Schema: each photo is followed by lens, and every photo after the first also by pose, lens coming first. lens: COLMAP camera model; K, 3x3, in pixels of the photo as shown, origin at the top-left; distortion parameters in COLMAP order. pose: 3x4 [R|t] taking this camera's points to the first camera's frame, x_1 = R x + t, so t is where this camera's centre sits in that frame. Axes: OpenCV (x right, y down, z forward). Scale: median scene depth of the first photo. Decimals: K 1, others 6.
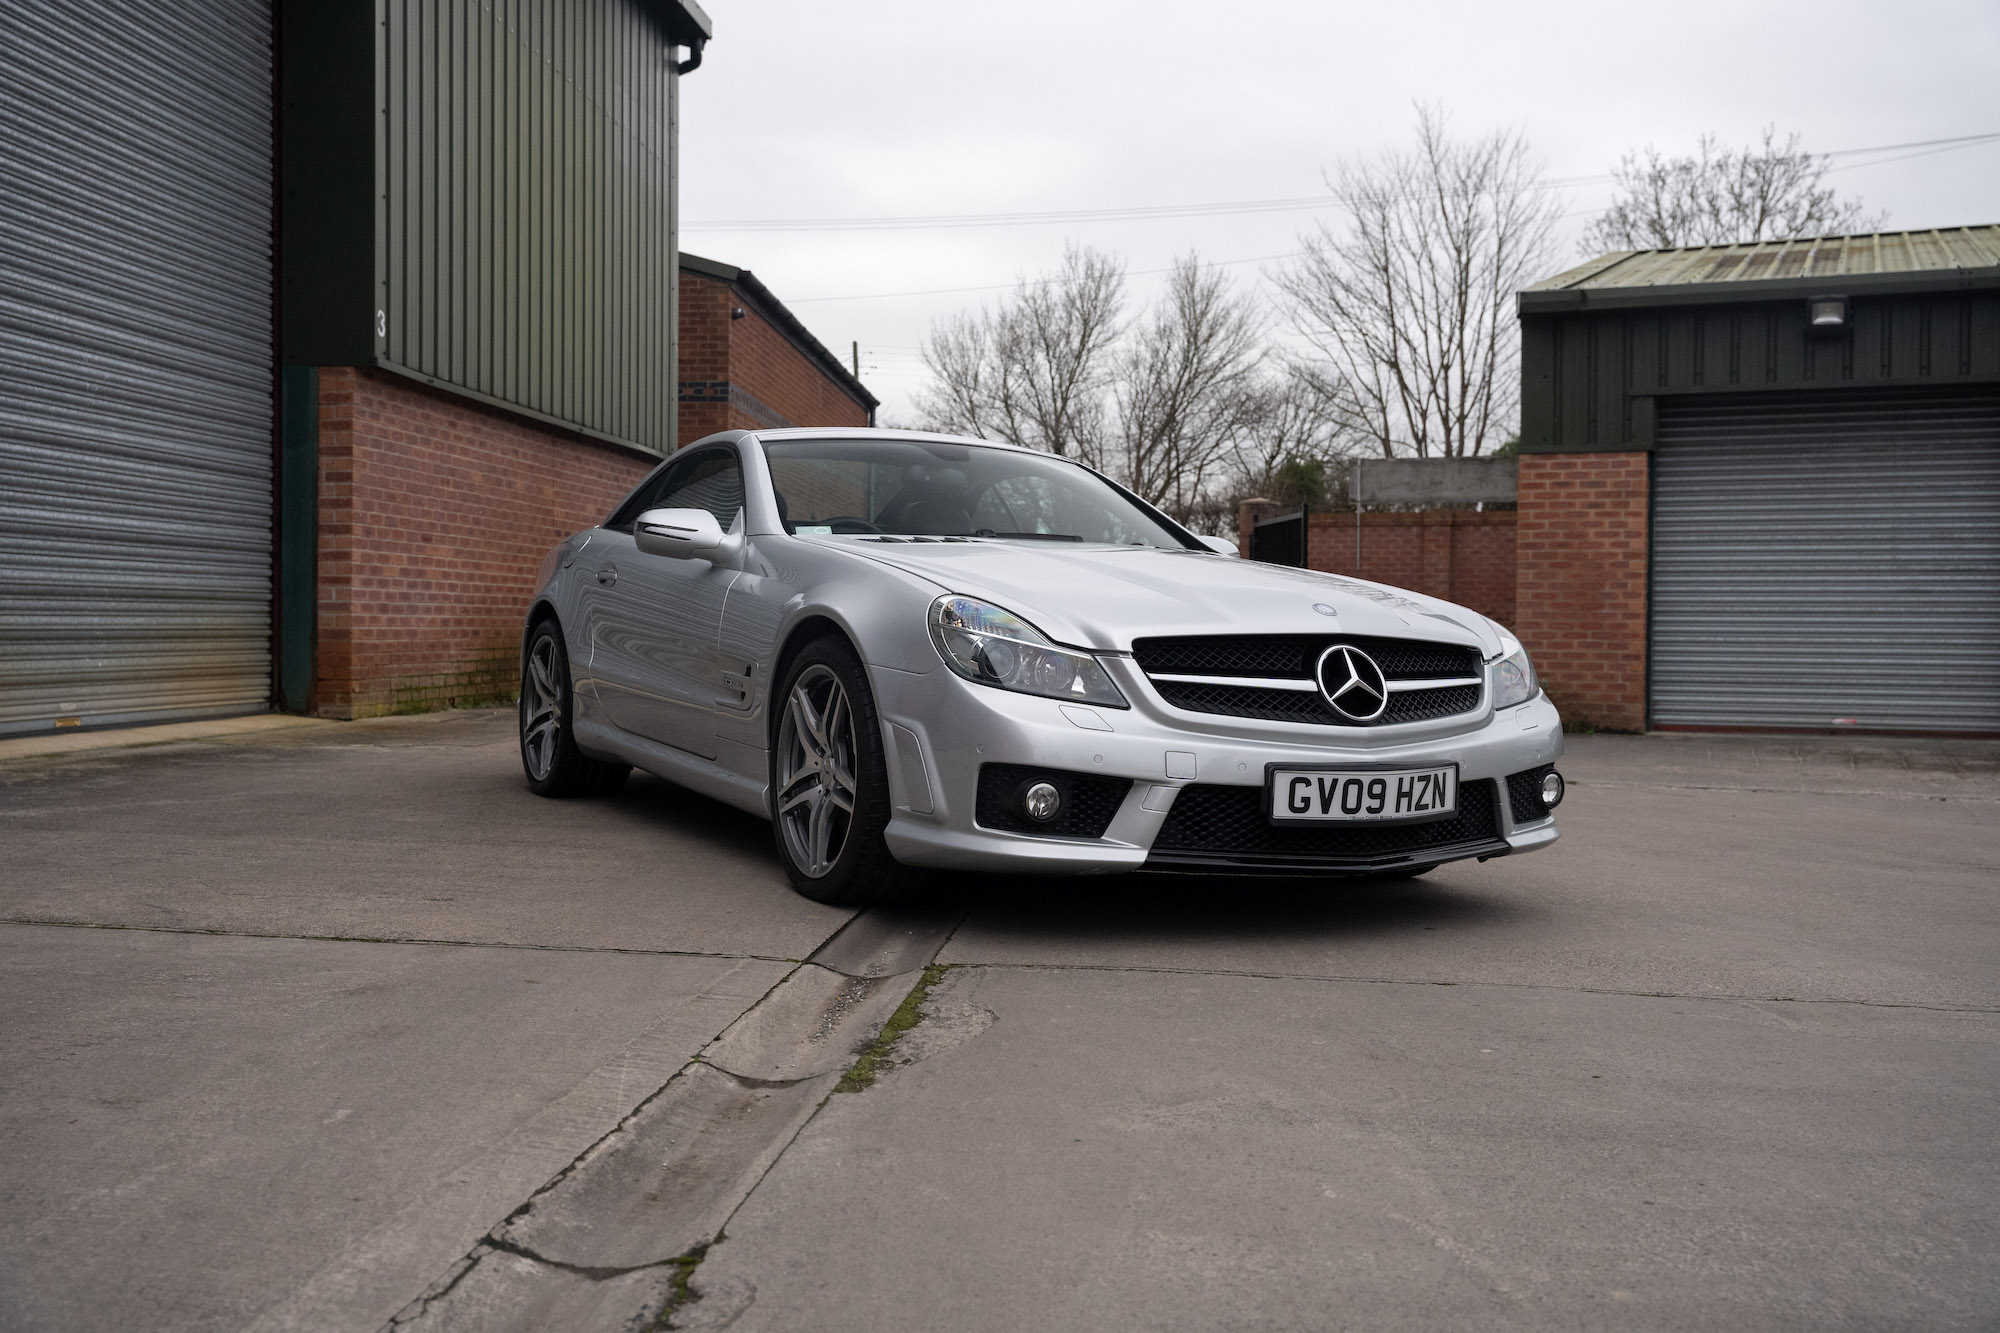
lens RADIAL K [[1973.8, 0, 999.9], [0, 1973.8, 658.3], [0, 0, 1]] dist [0.011773, -0.023127]
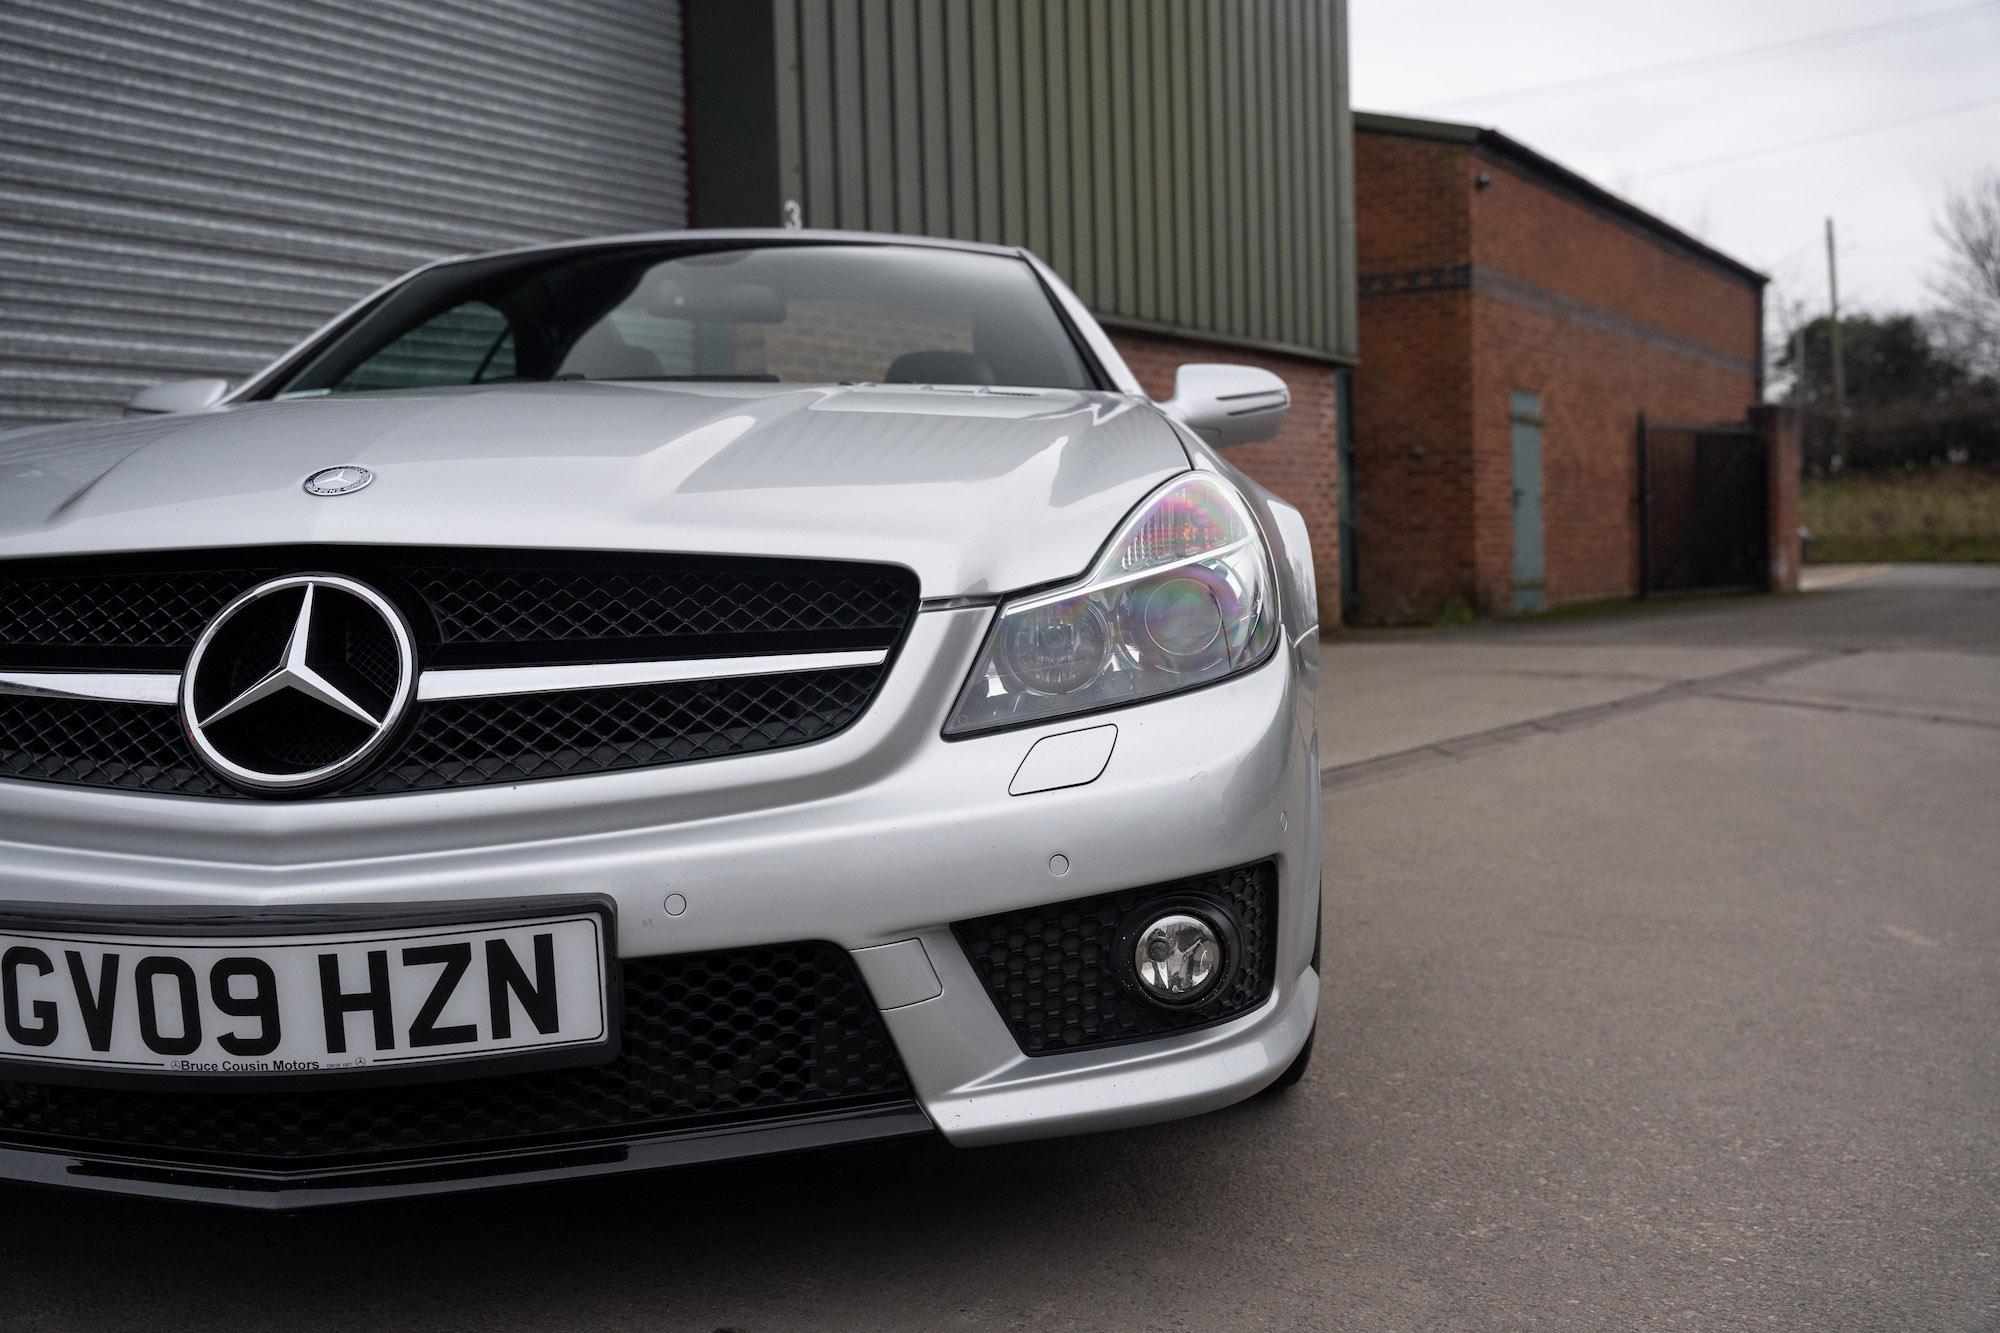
lens RADIAL K [[2006.1, 0, 1006.2], [0, 2006.1, 653.2], [0, 0, 1]] dist [-0.004899, 0.038778]
pose [[0.876348, -0.013944, -0.481476, 0.160012], [0.028113, 0.999358, 0.022226, 0.001079], [0.480857, -0.033013, 0.876177, 0.252017]]
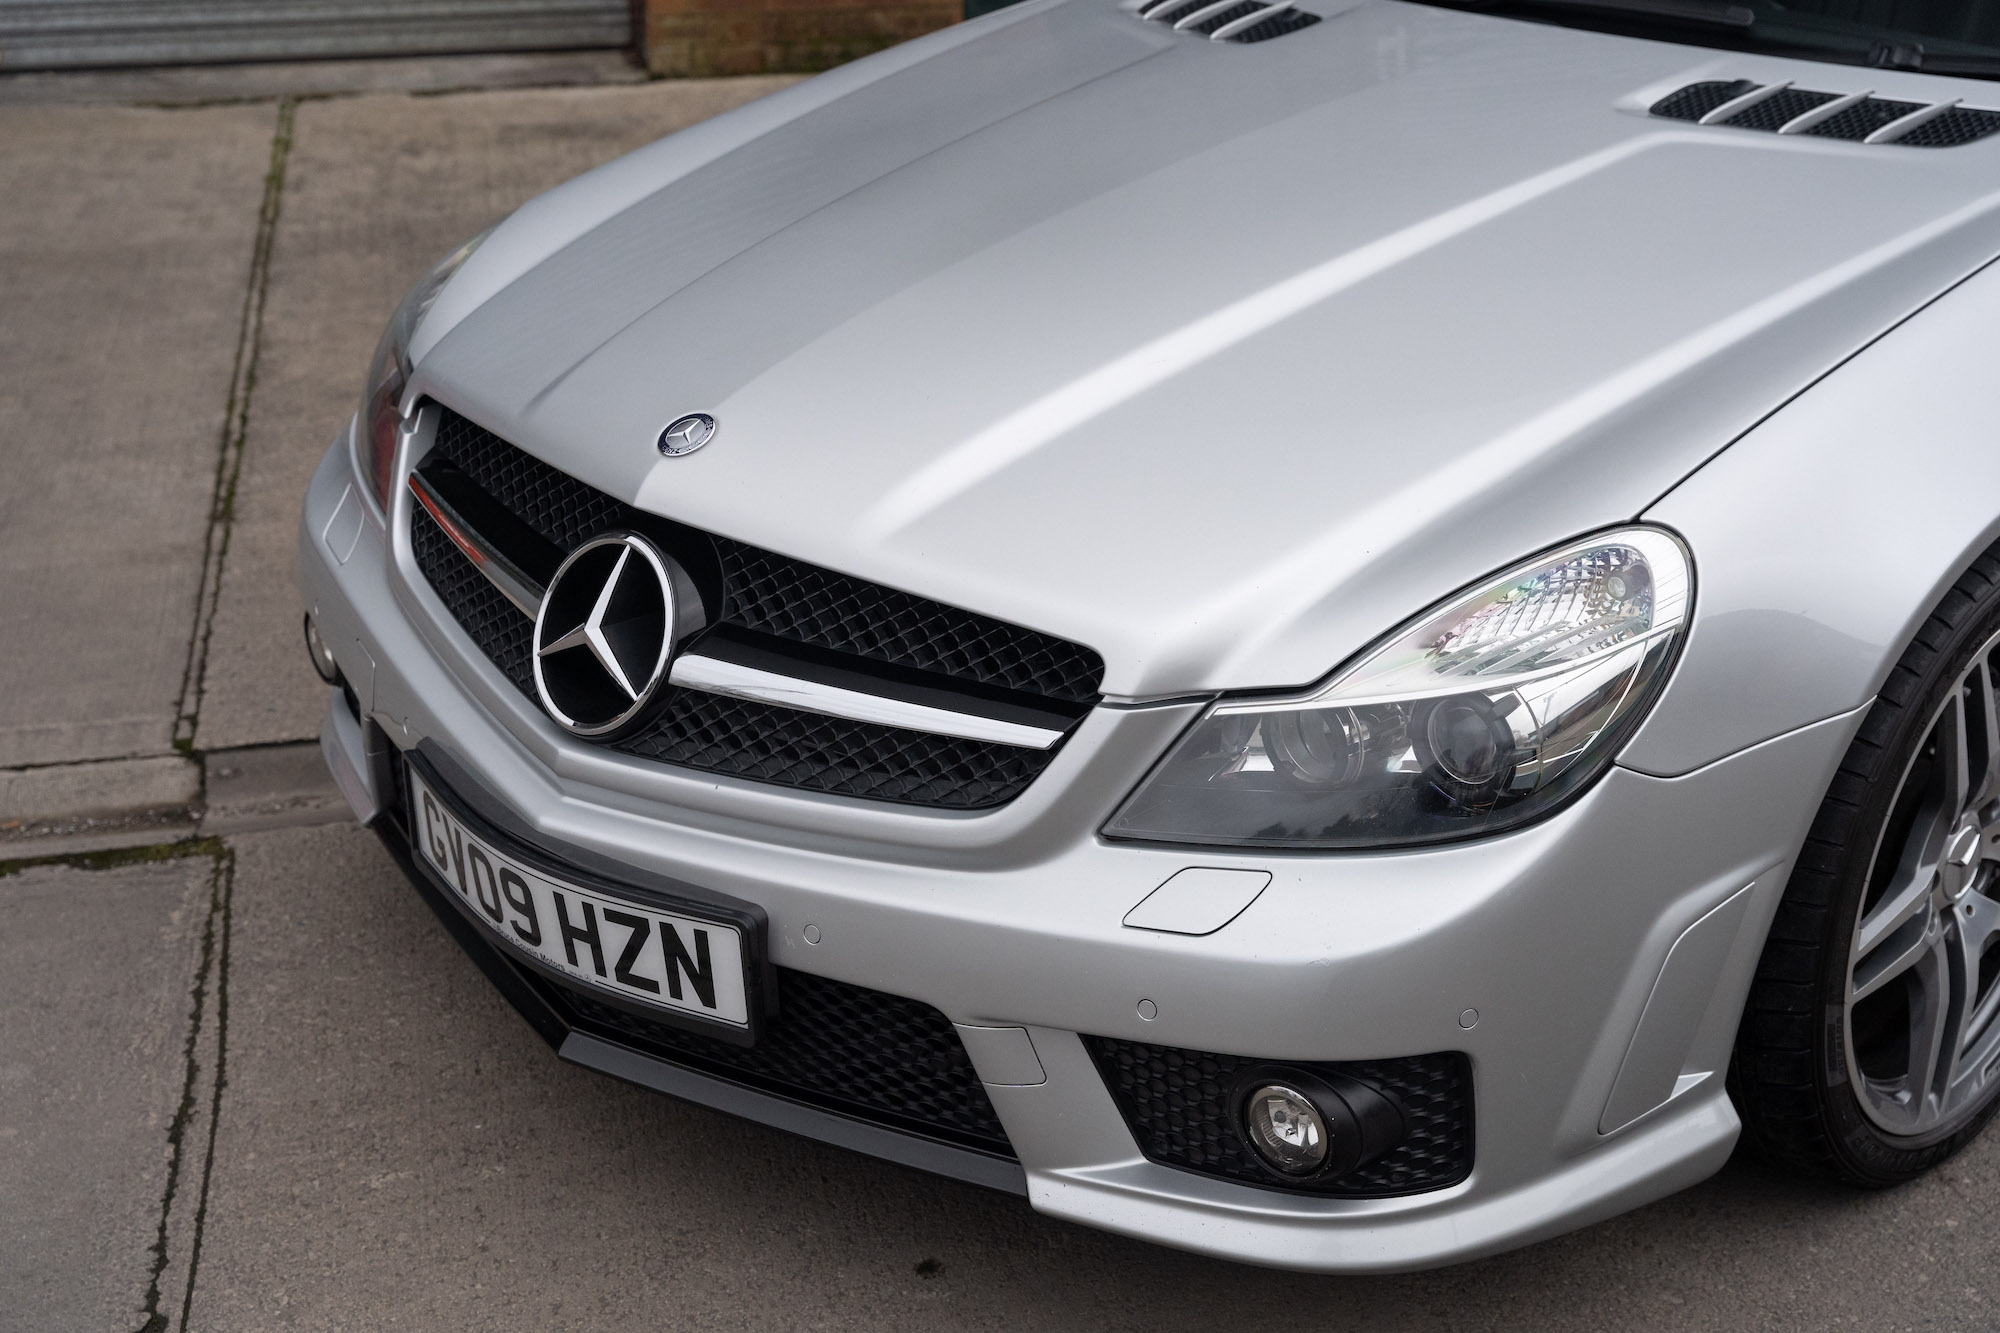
lens RADIAL K [[2795.3, 0, 990.6], [0, 2795.3, 671.4], [0, 0, 1]] dist [0.002021, 0.109161]
pose [[0.292071, 0.356440, -0.887494, 0.243945], [-0.002447, 0.928231, 0.371996, -0.066455], [0.956393, -0.106478, 0.271982, 0.313243]]
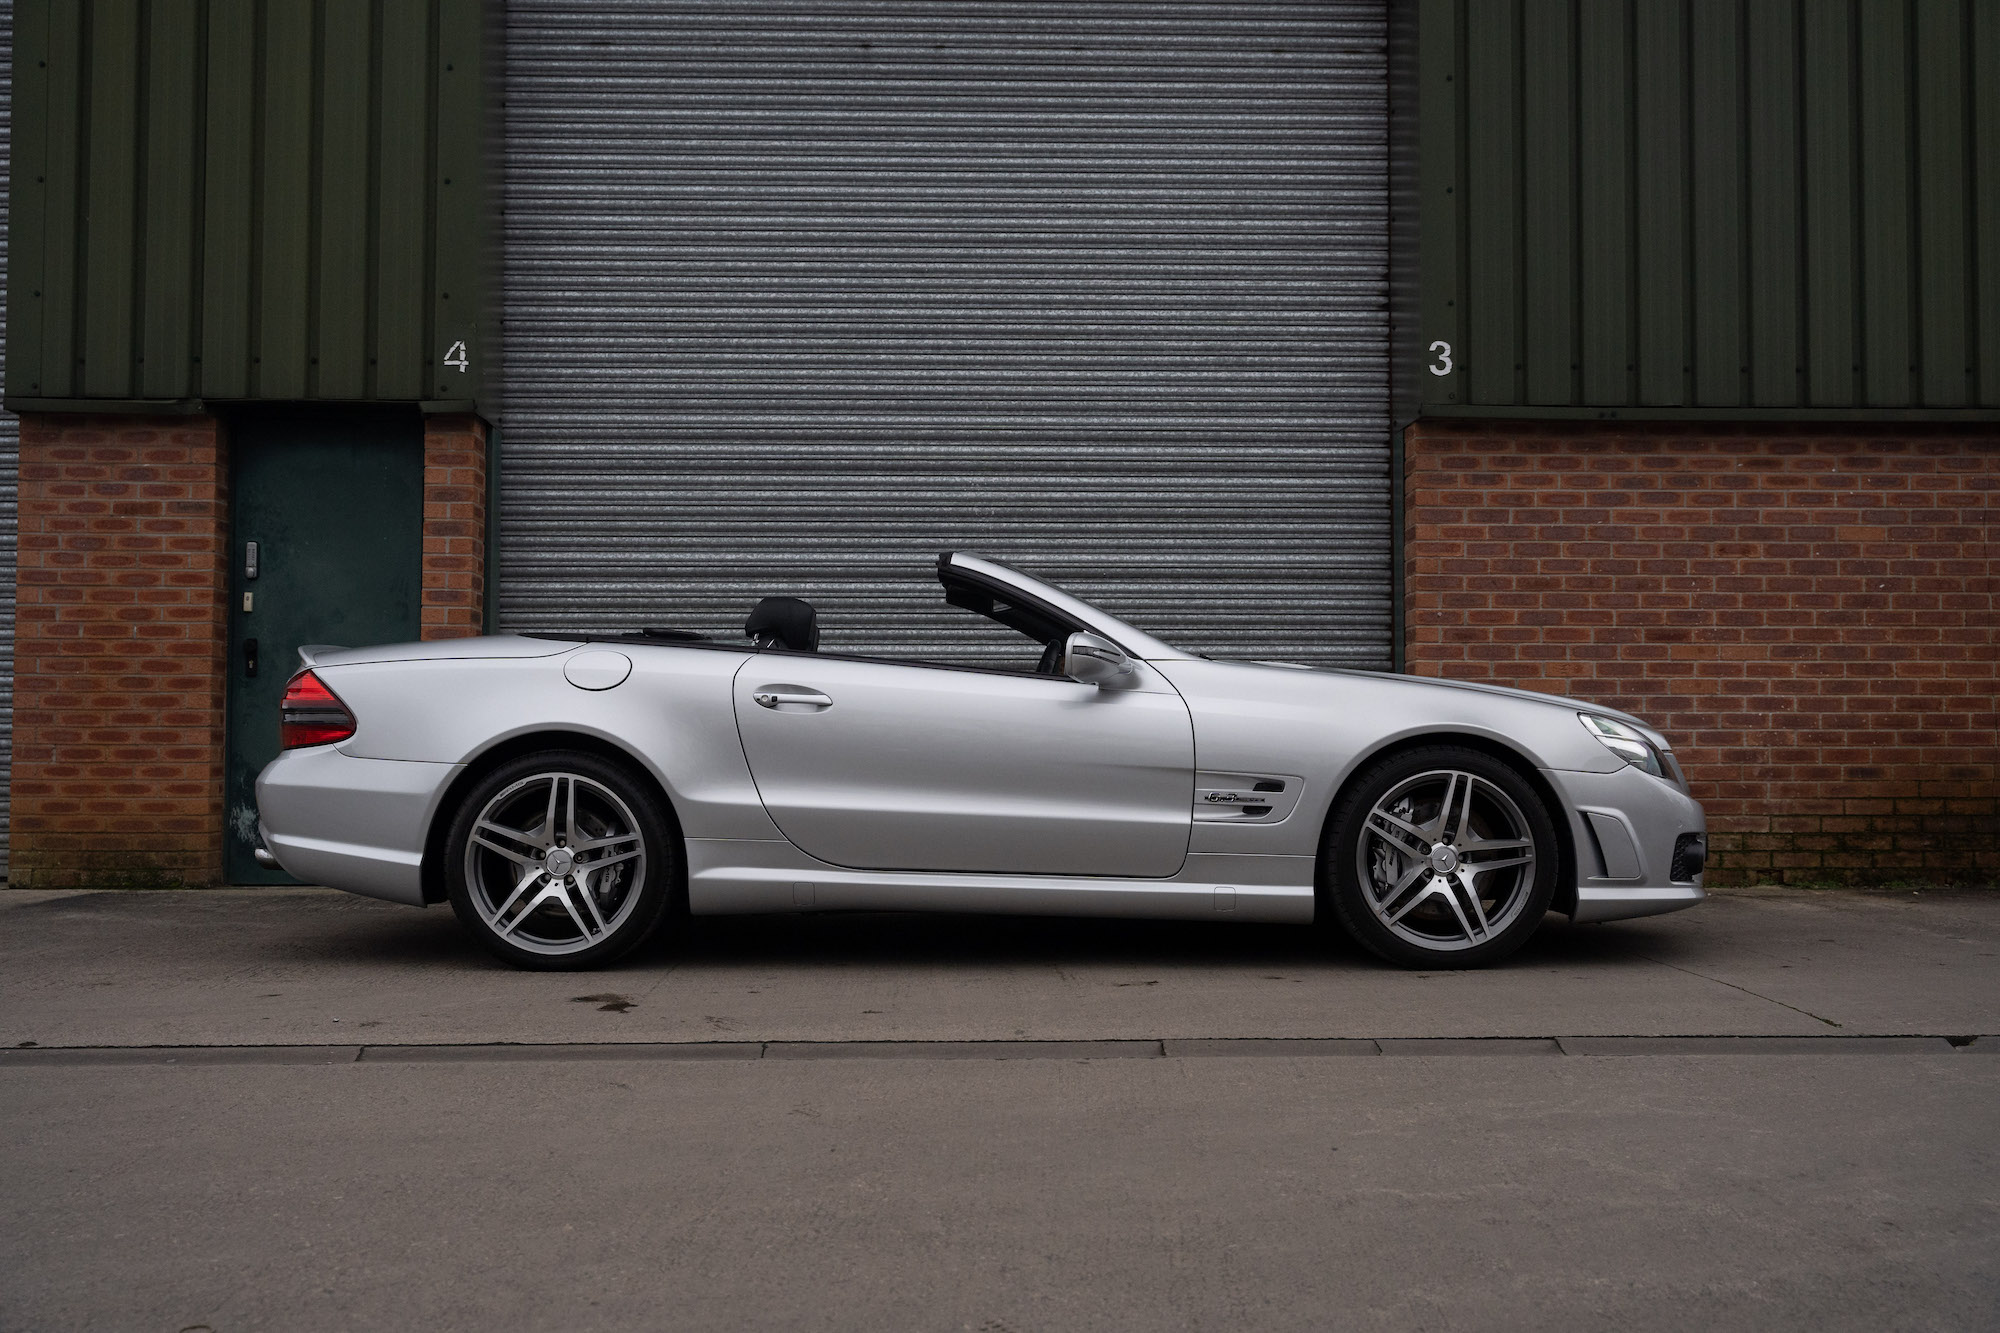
lens RADIAL K [[1995.7, 0, 1004.0], [0, 1995.7, 668.4], [0, 0, 1]] dist [0.004178, 0.006517]
pose [[0.119137, -0.047910, -0.991721, 0.368638], [-0.016916, 0.998592, -0.050274, -0.009589], [0.992734, 0.022765, 0.118159, 0.666985]]
